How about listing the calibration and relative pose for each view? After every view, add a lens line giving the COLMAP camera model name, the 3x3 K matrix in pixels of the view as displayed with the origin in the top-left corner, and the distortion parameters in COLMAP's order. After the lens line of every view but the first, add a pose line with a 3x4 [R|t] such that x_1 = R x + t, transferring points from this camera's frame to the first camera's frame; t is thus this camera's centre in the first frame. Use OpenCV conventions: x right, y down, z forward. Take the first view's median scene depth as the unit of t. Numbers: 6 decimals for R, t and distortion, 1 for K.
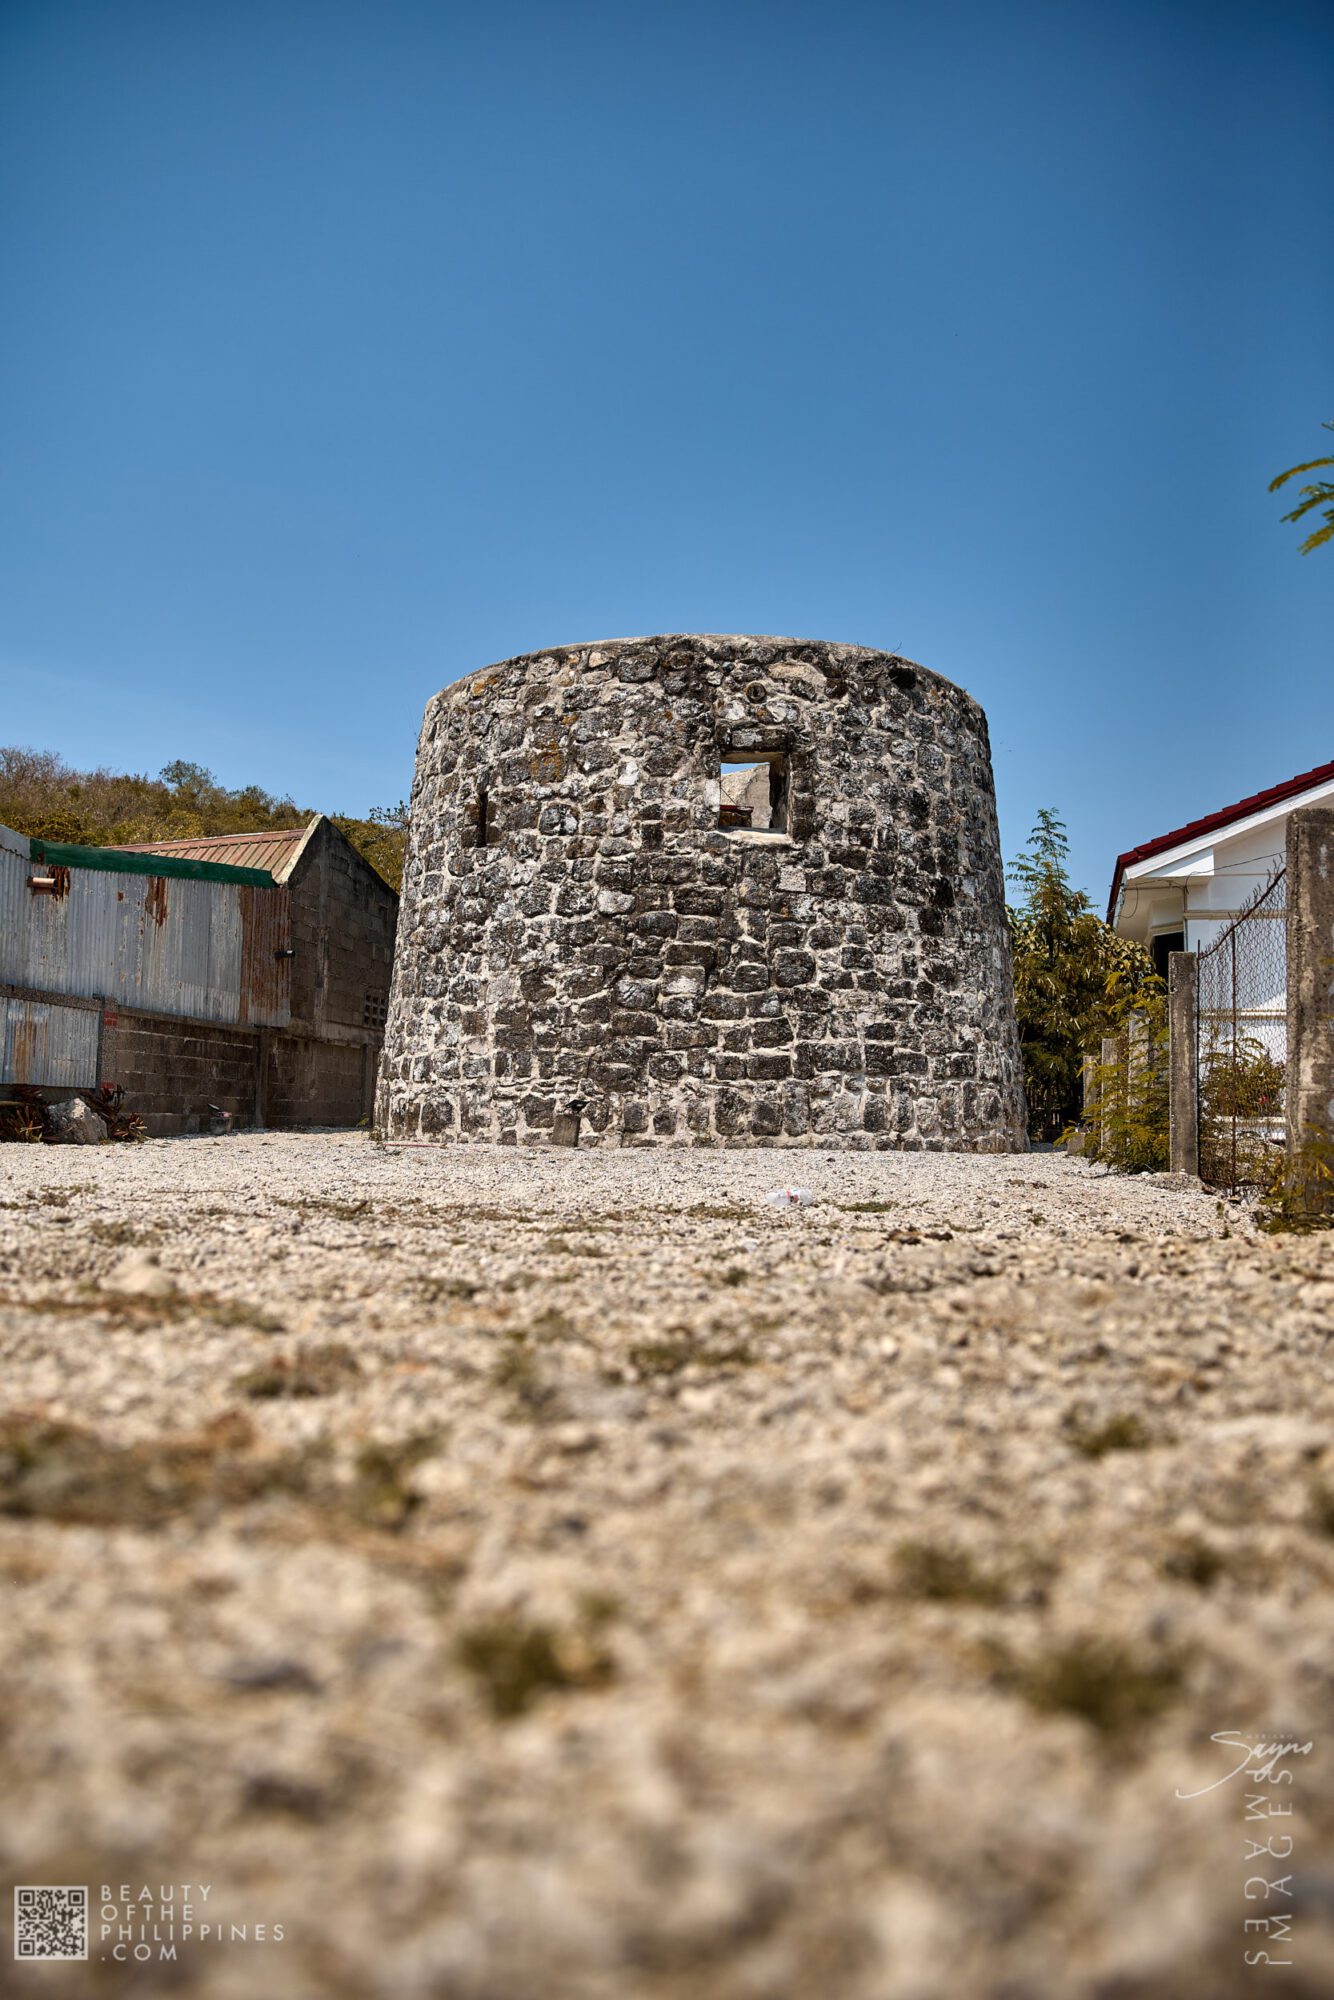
lens RADIAL K [[1349.8, 0, 650.9], [0, 1349.8, 974.3], [0, 0, 1]] dist [-0.103842, 0.069516]
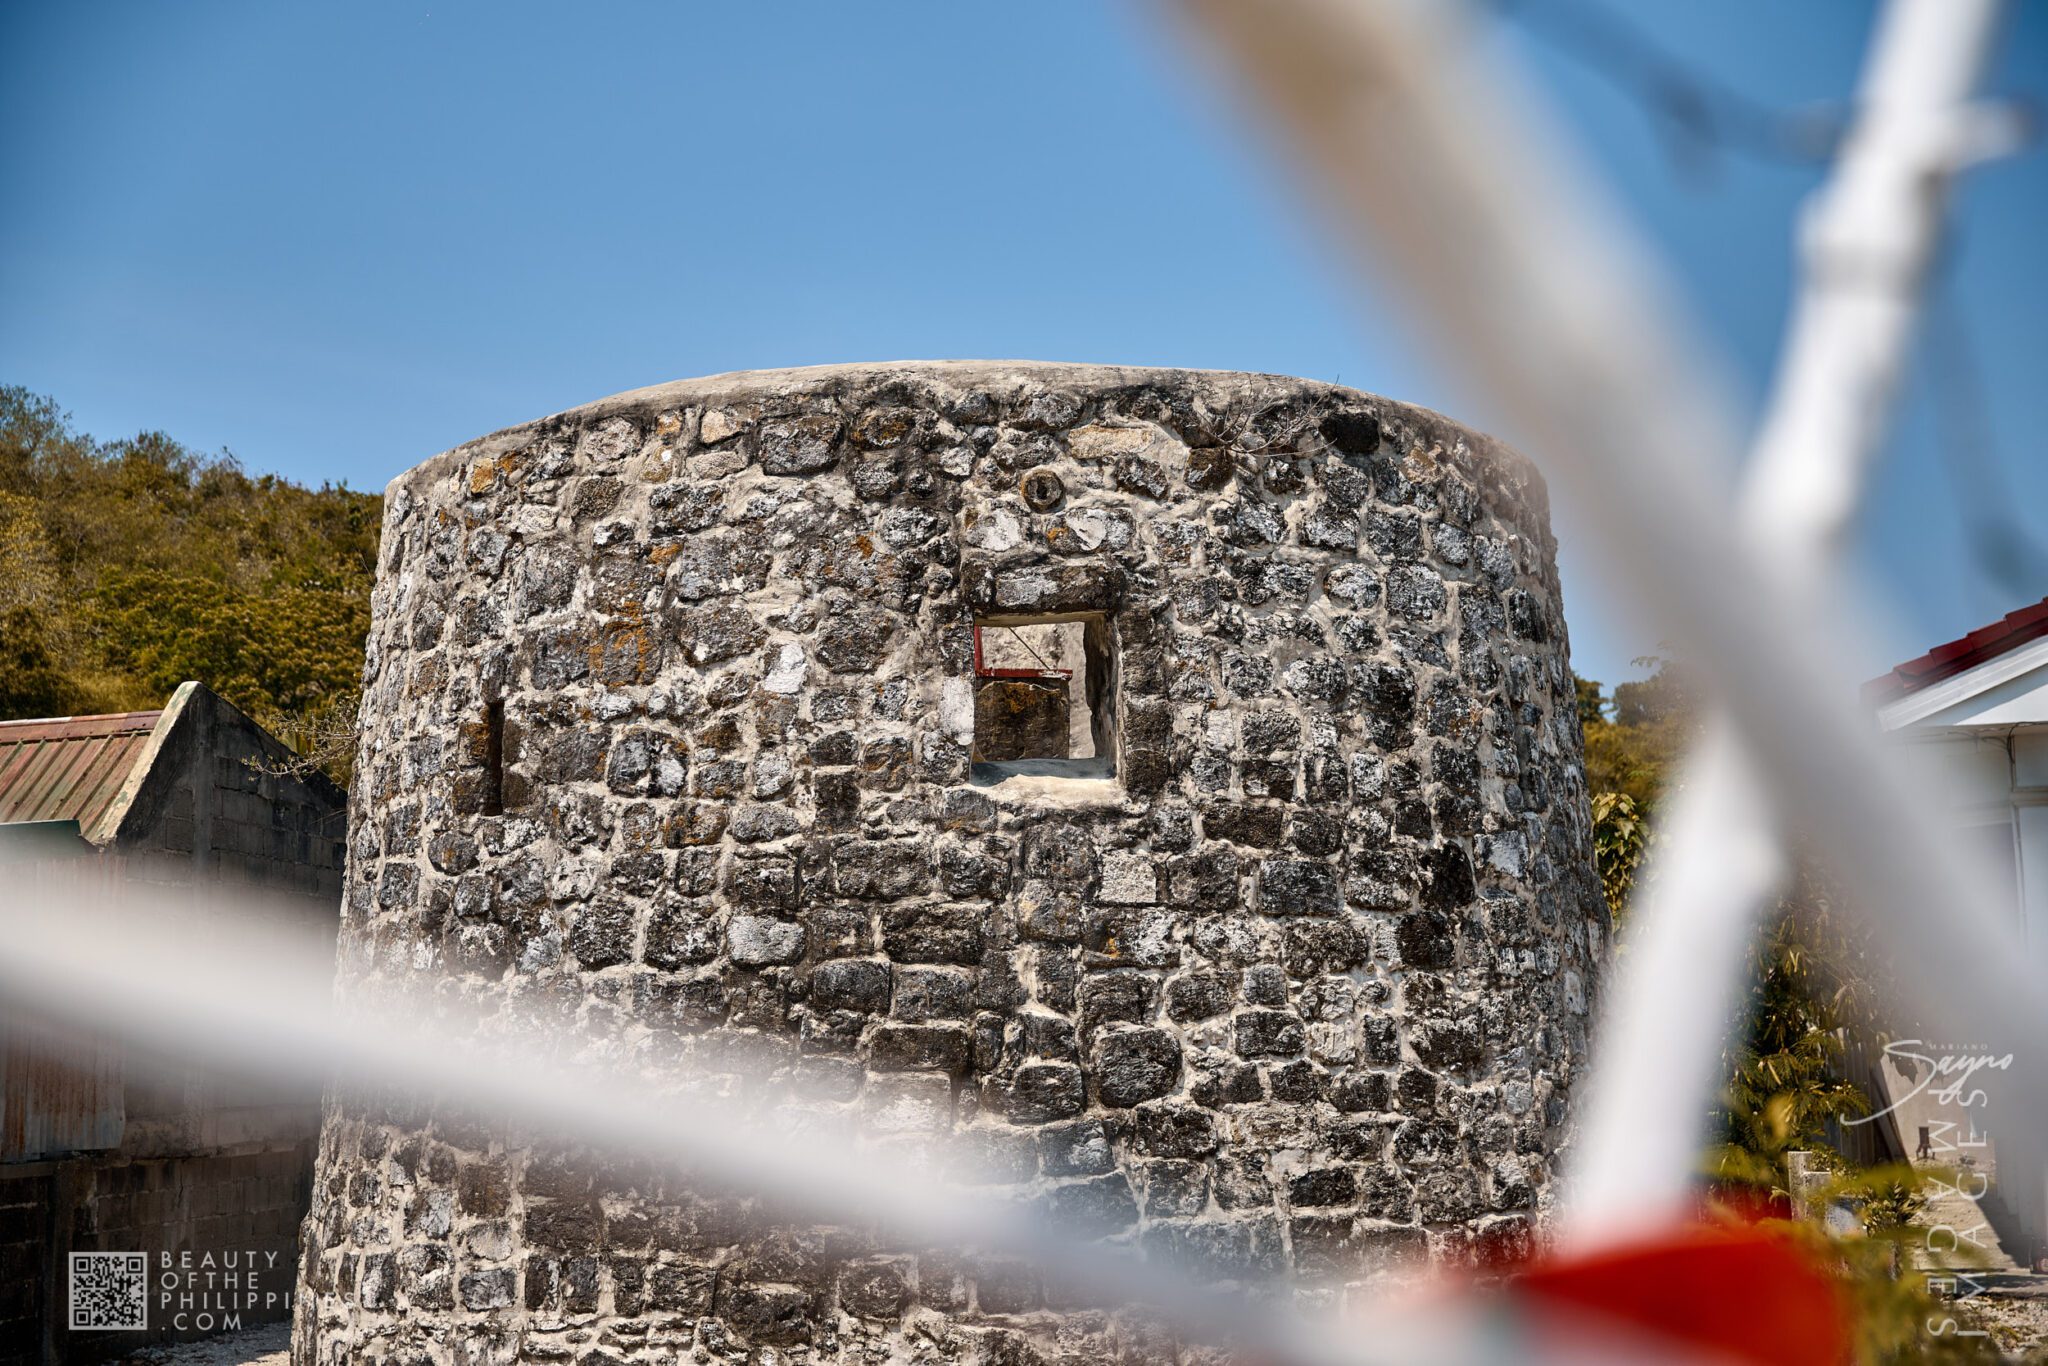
lens RADIAL K [[2706.8, 0, 1007.5], [0, 2706.8, 679.6], [0, 0, 1]] dist [0.088226, 0.091912]
pose [[0.999401, -0.033552, 0.008536, 0.054825], [0.033819, 0.998872, -0.033320, -0.109361], [-0.007408, 0.033588, 0.999408, 0.021417]]
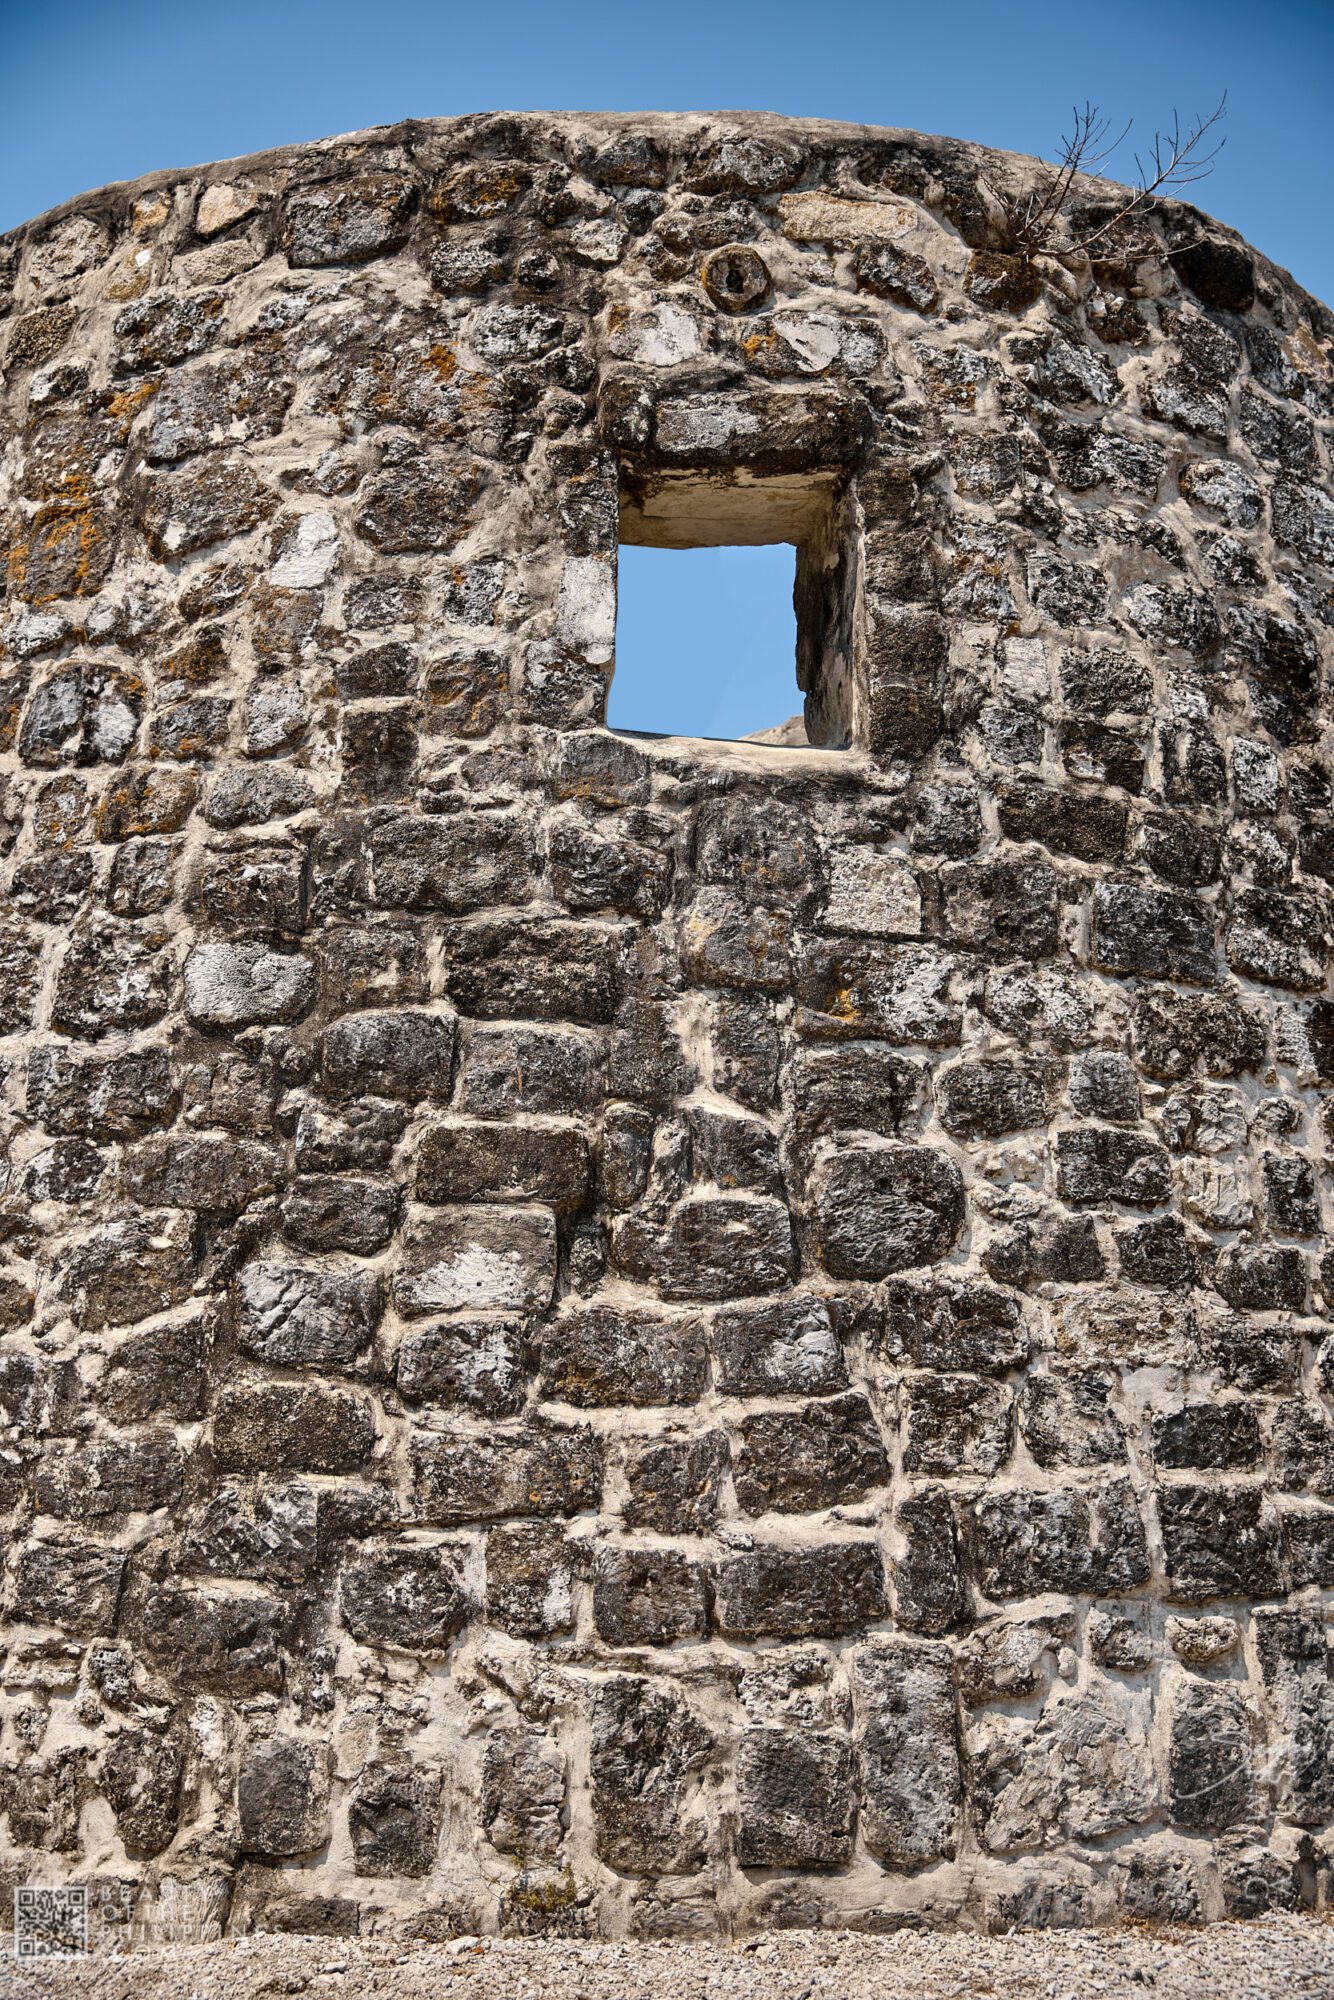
lens RADIAL K [[2072.7, 0, 640.6], [0, 2072.7, 997.1], [0, 0, 1]] dist [-0.003493, 0.112355]
pose [[0.999809, -0.014637, -0.012940, 0.060625], [0.013158, 0.994085, -0.107804, -0.002510], [0.014441, 0.107613, 0.994088, 0.560891]]
